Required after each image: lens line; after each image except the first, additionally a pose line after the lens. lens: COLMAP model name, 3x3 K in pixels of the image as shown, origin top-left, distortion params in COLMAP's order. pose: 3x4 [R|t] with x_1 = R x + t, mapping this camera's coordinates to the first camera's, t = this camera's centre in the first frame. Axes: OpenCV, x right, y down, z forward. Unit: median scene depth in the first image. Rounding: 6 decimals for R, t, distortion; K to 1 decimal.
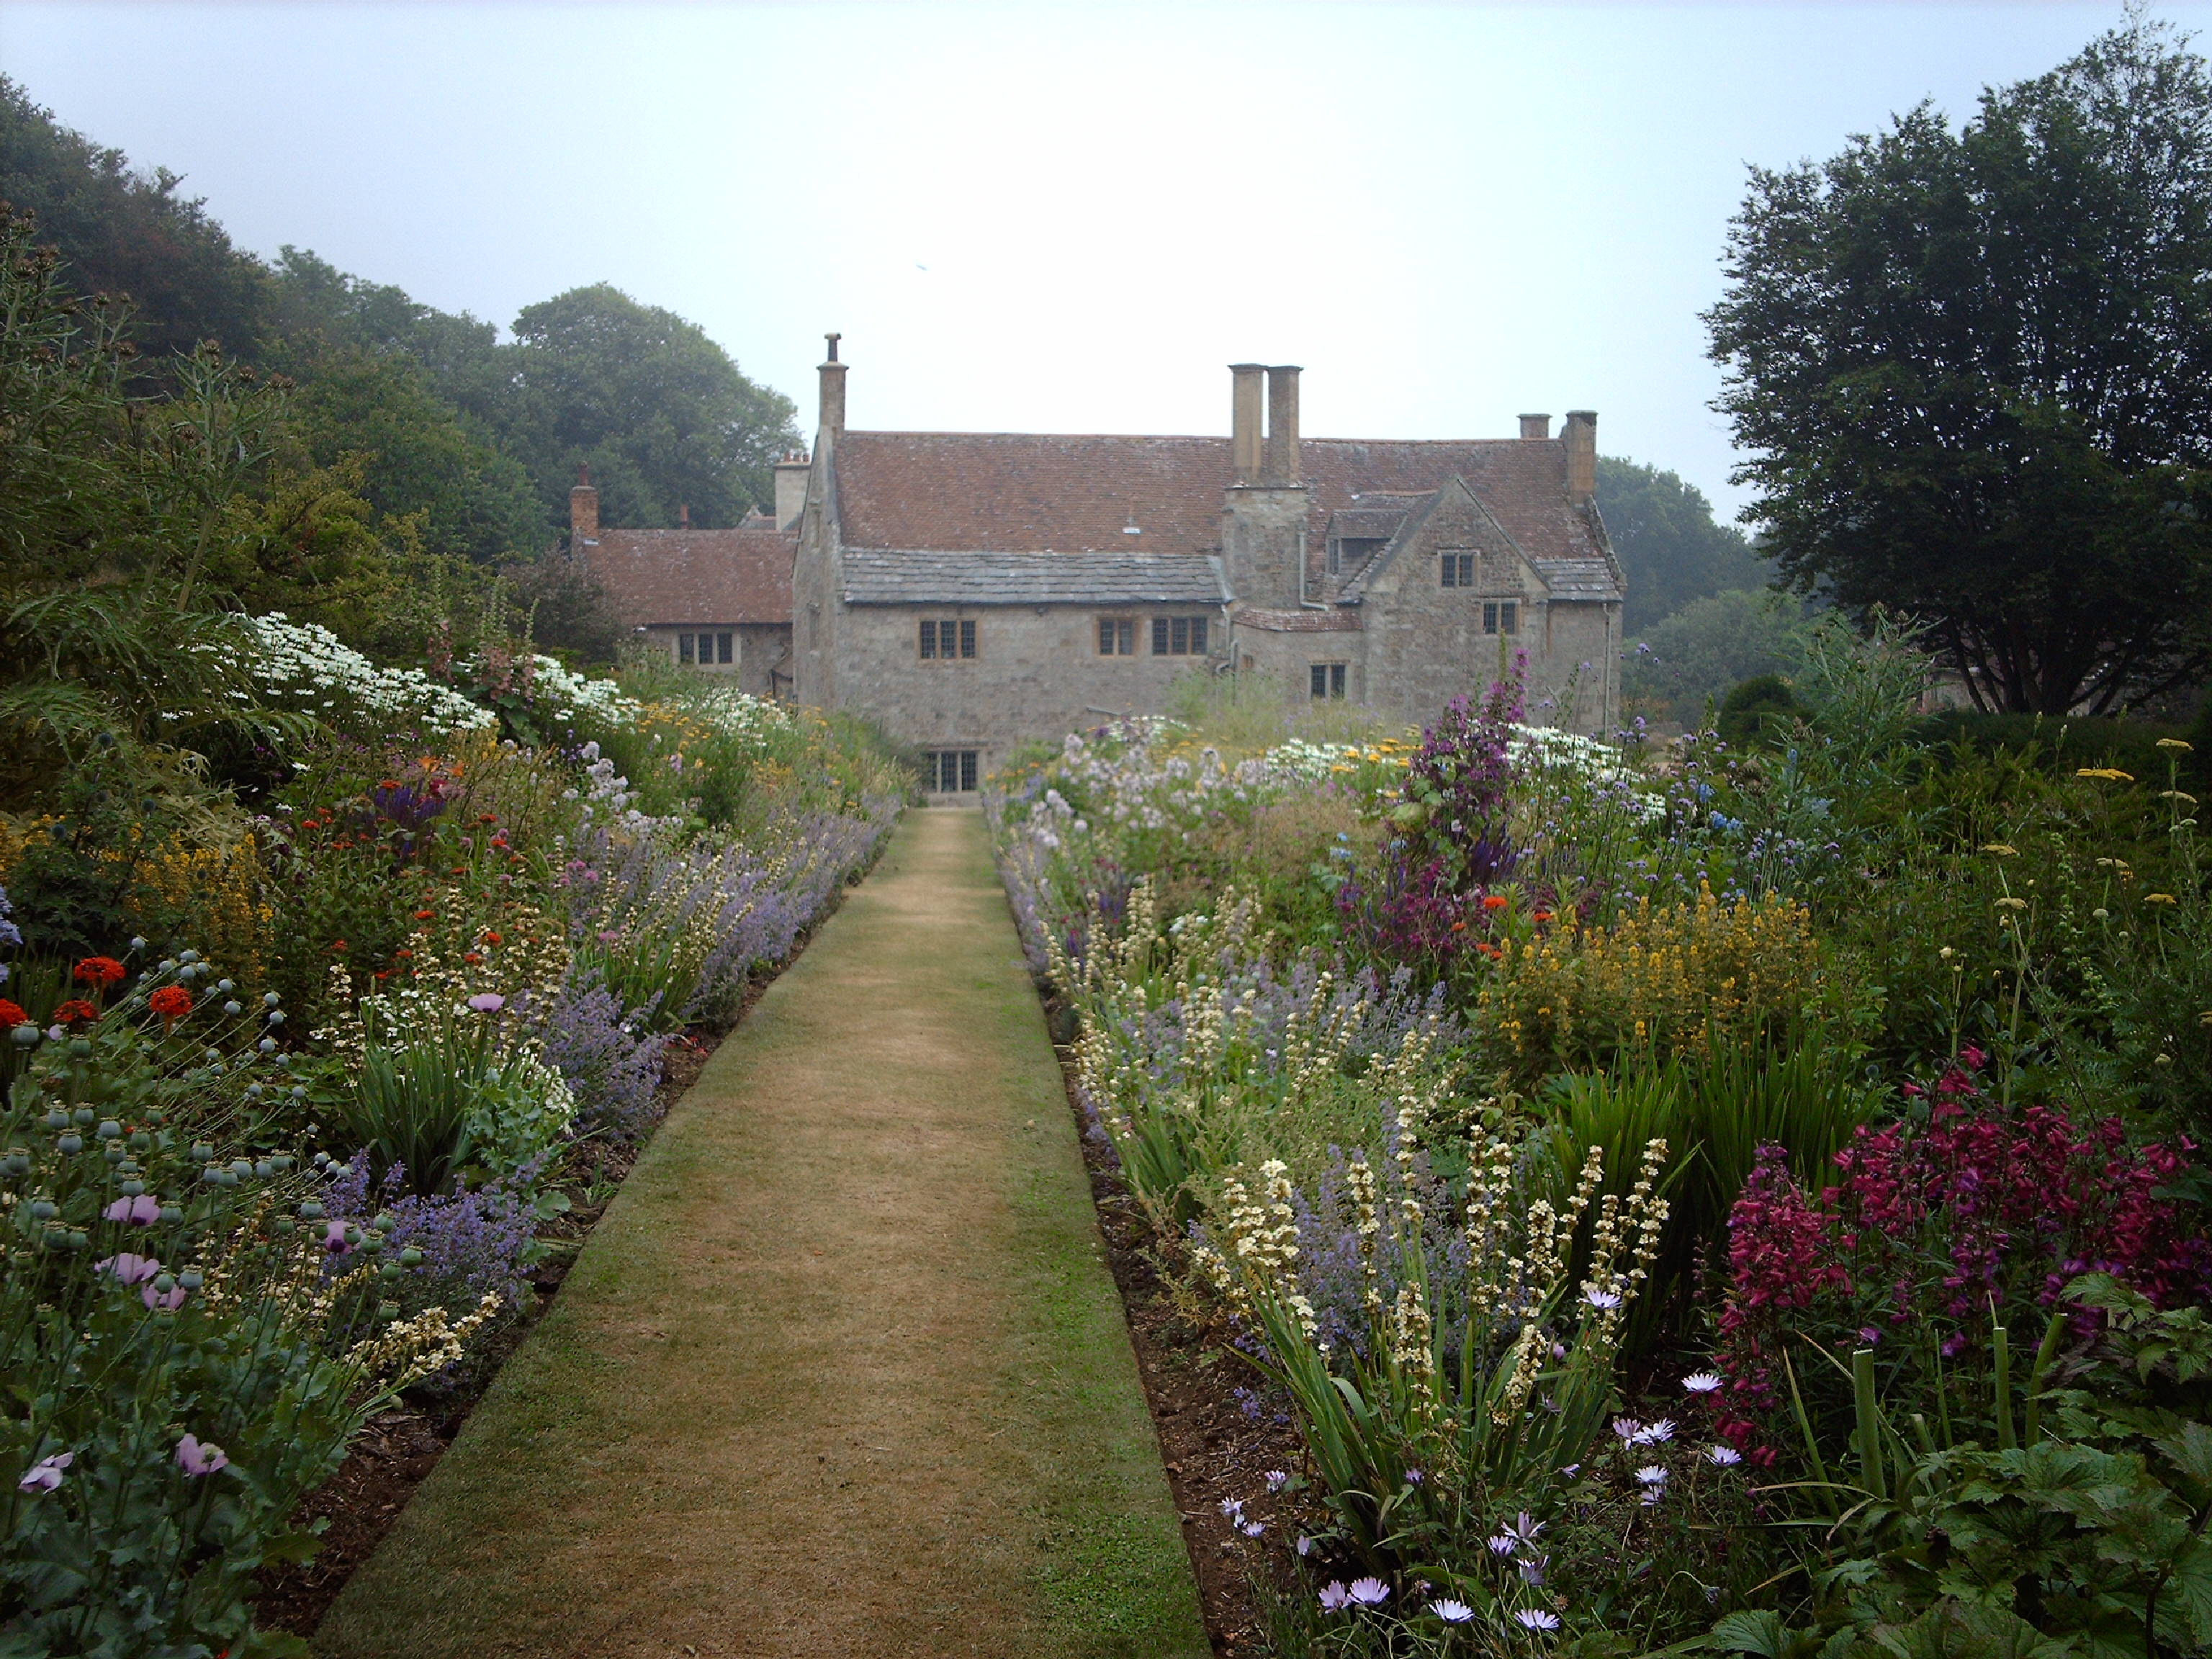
lens RADIAL K [[2478.1, 0, 1118.9], [0, 2478.1, 862.0], [0, 0, 1]] dist [-0.024520, -0.075650]
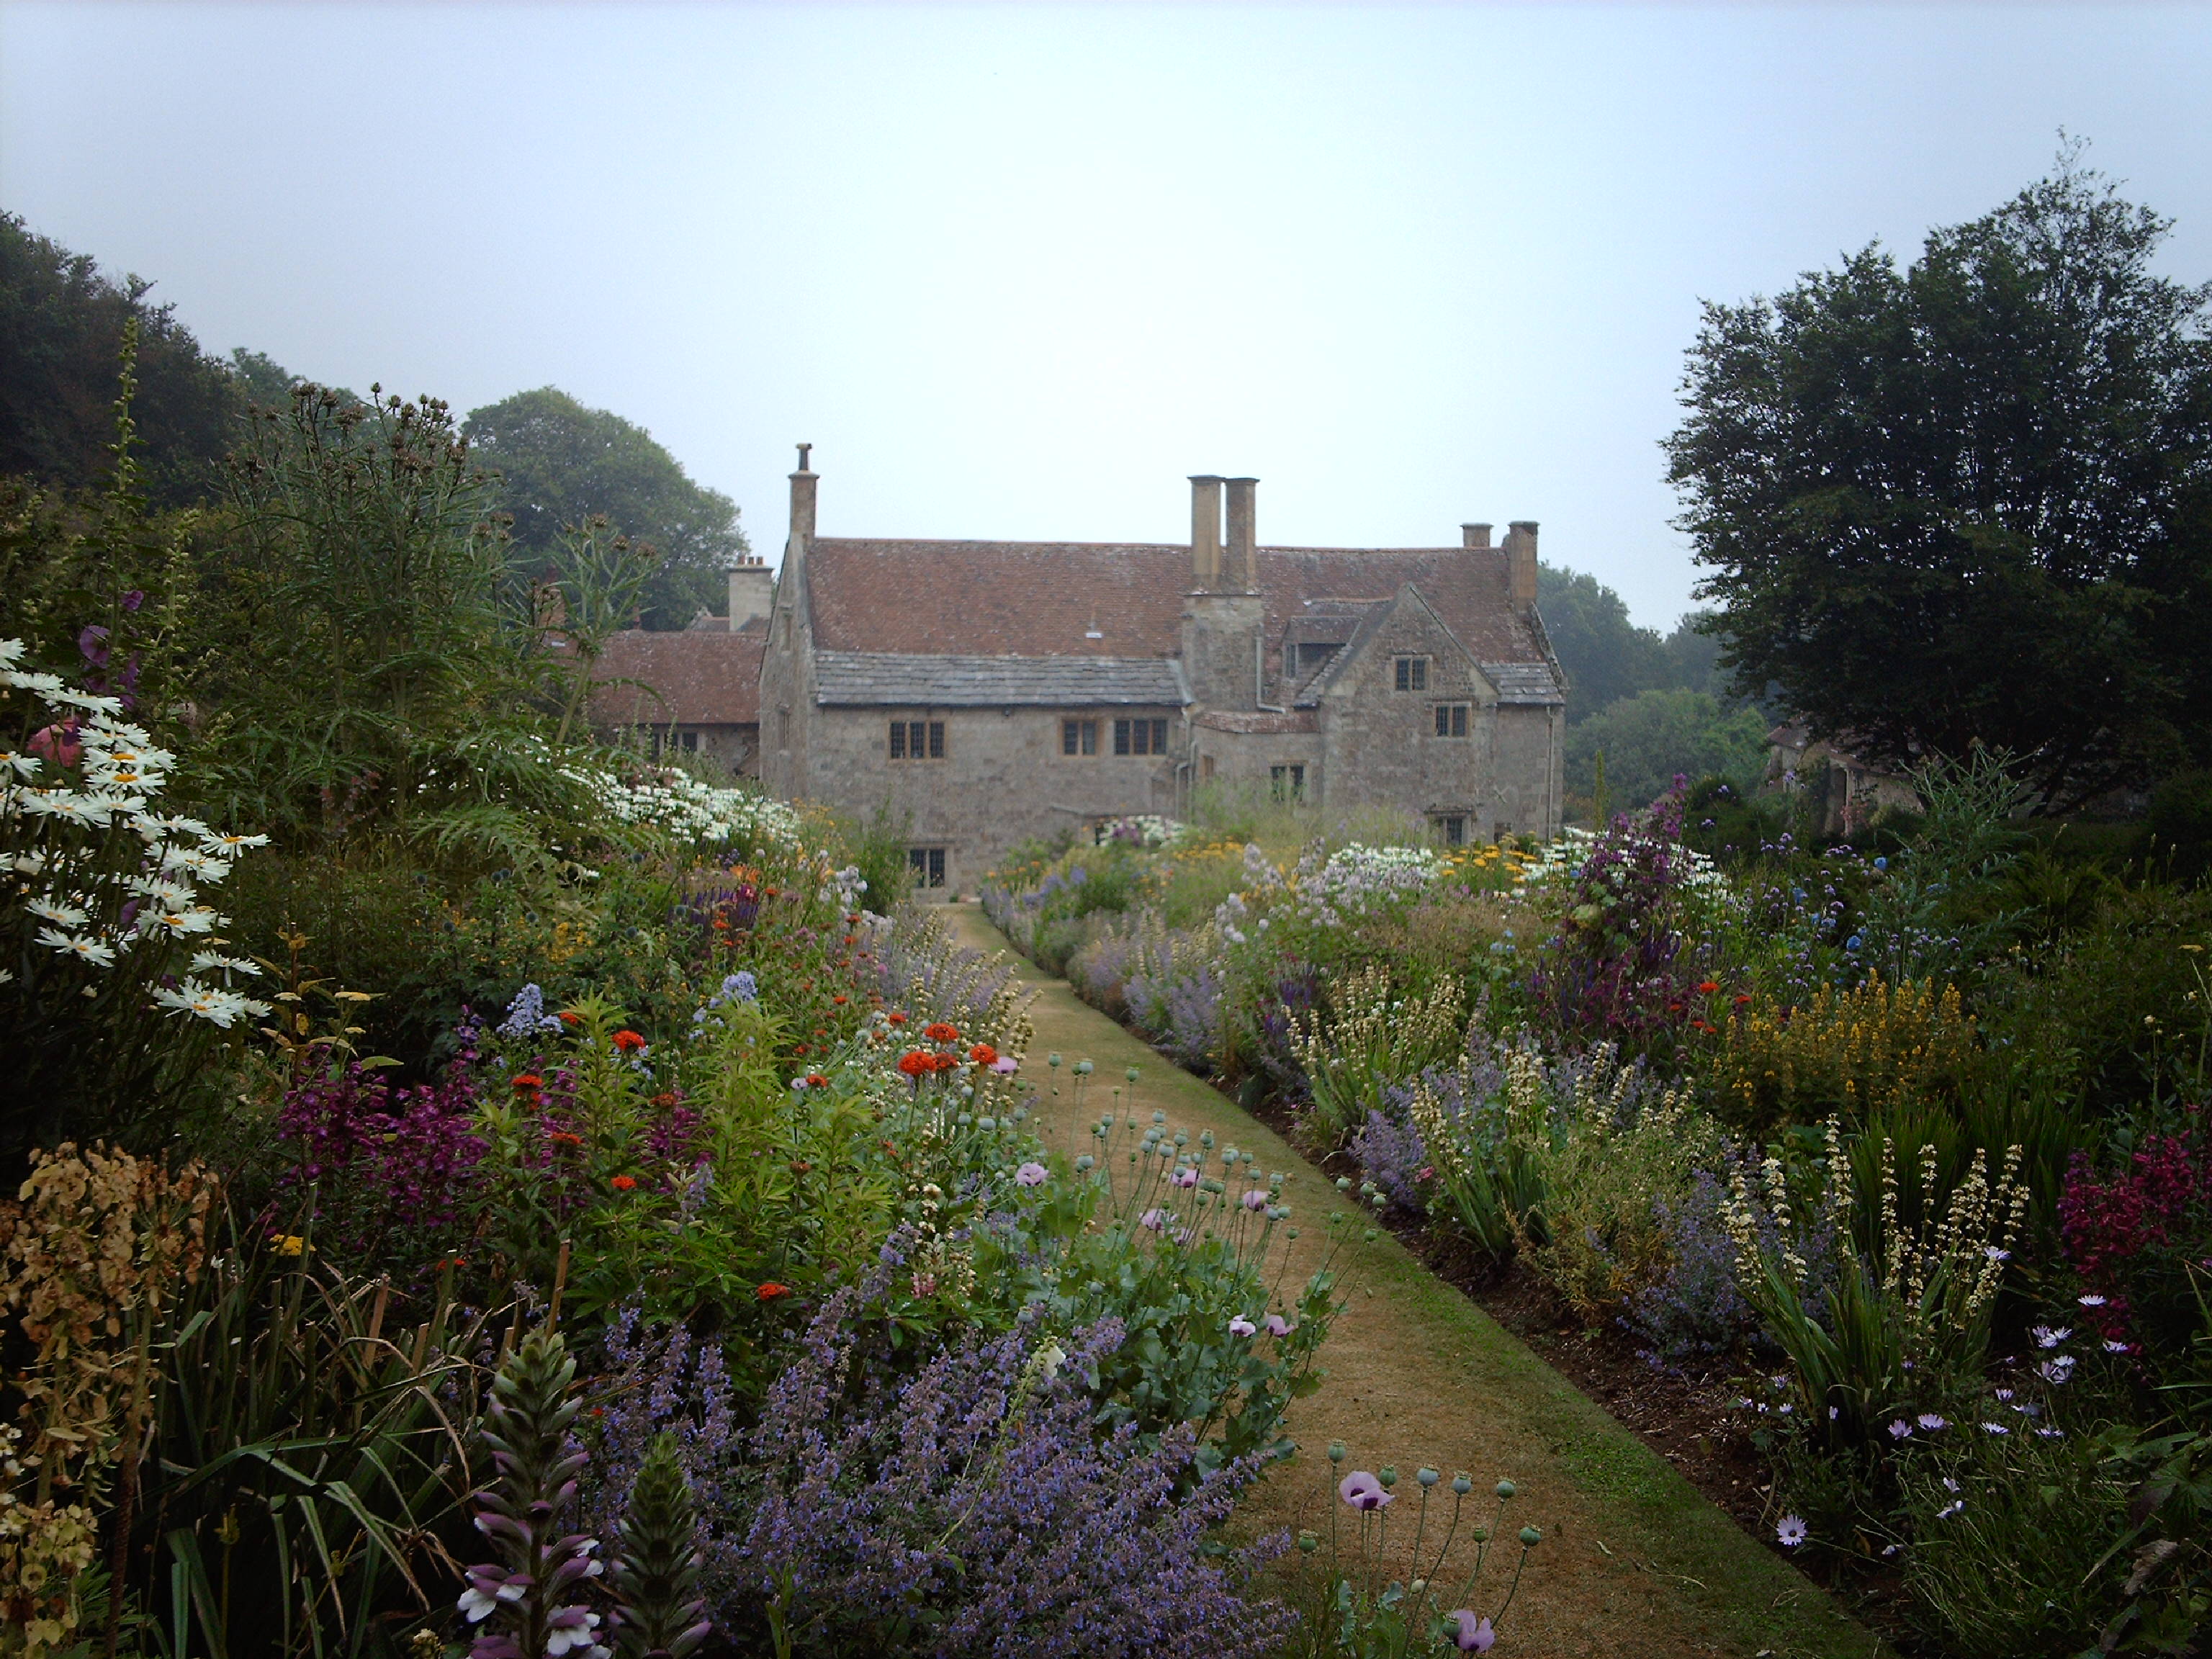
lens RADIAL K [[2478.1, 0, 1118.9], [0, 2478.1, 862.0], [0, 0, 1]] dist [-0.024520, -0.075650]
pose [[0.999267, 0.000147, 0.038274, -0.024395], [0.001315, 0.999270, -0.038178, 0.000120], [-0.038252, 0.038201, 0.998538, -0.028312]]
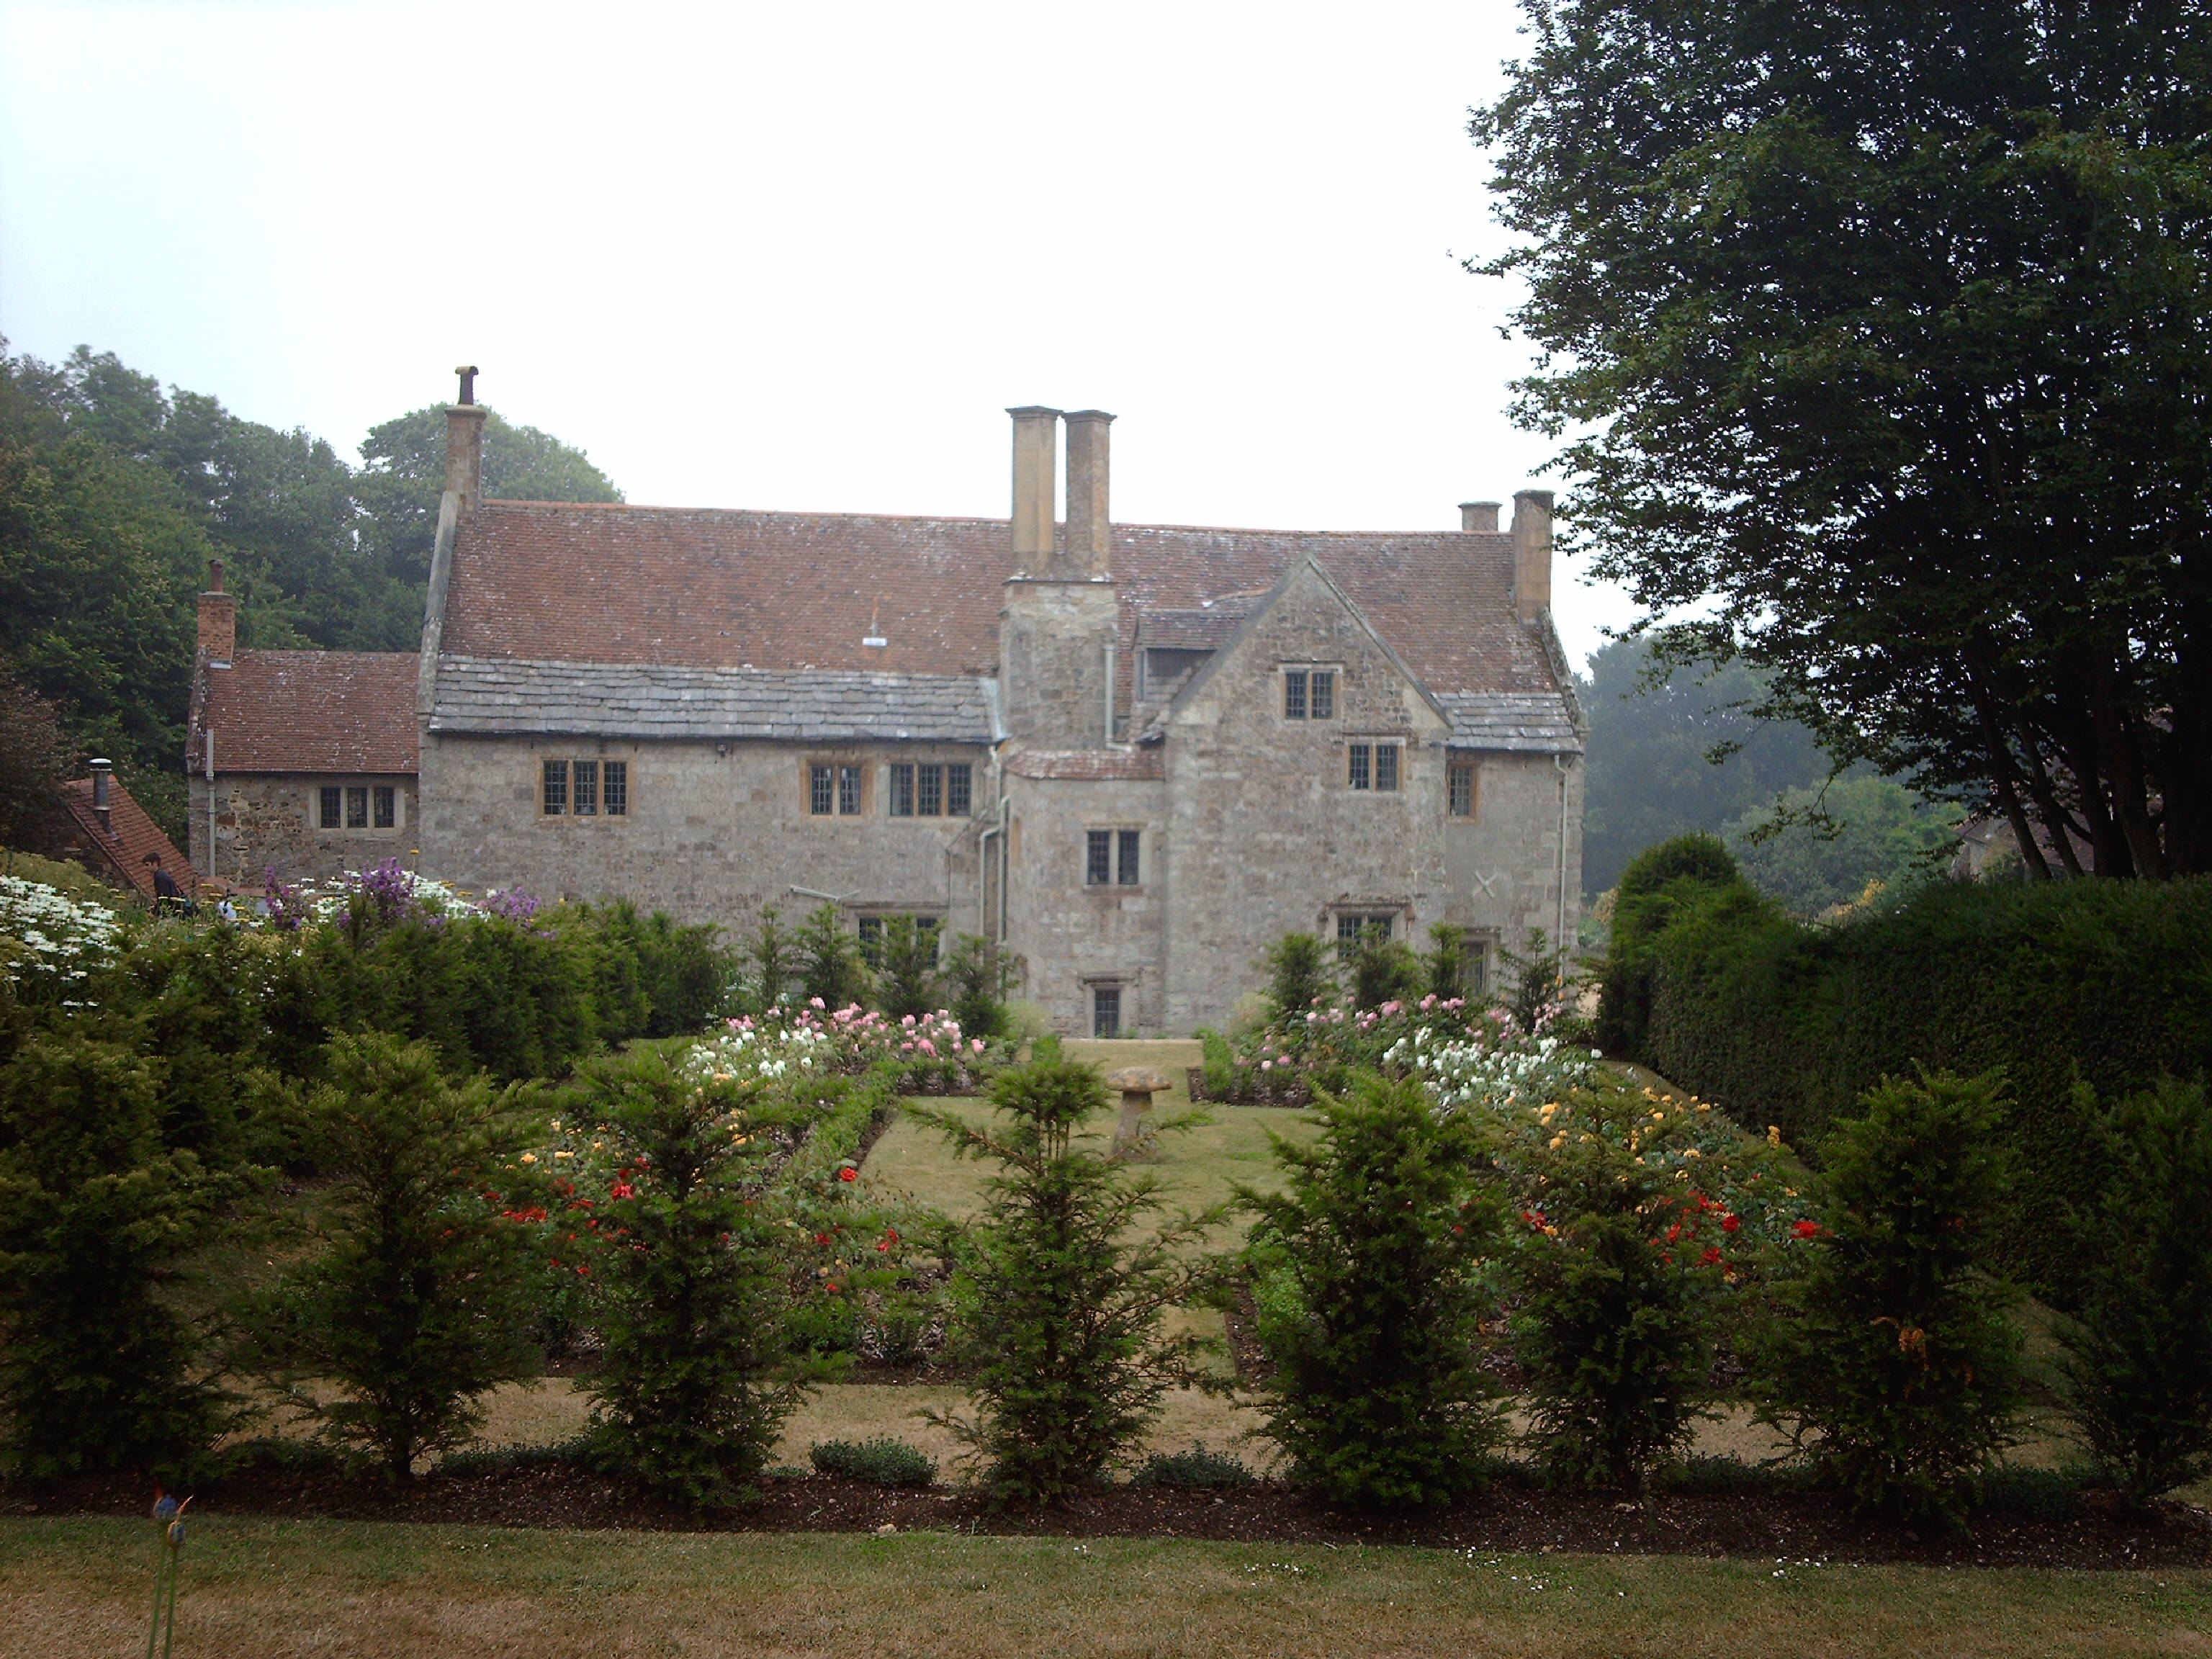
lens RADIAL K [[2478.1, 0, 1118.9], [0, 2478.1, 862.0], [0, 0, 1]] dist [-0.024520, -0.075650]
pose [[0.997781, 0.016010, -0.064630, 0.124614], [-0.021522, 0.996105, -0.085511, -0.012439], [0.063010, 0.086713, 0.994239, 0.313565]]
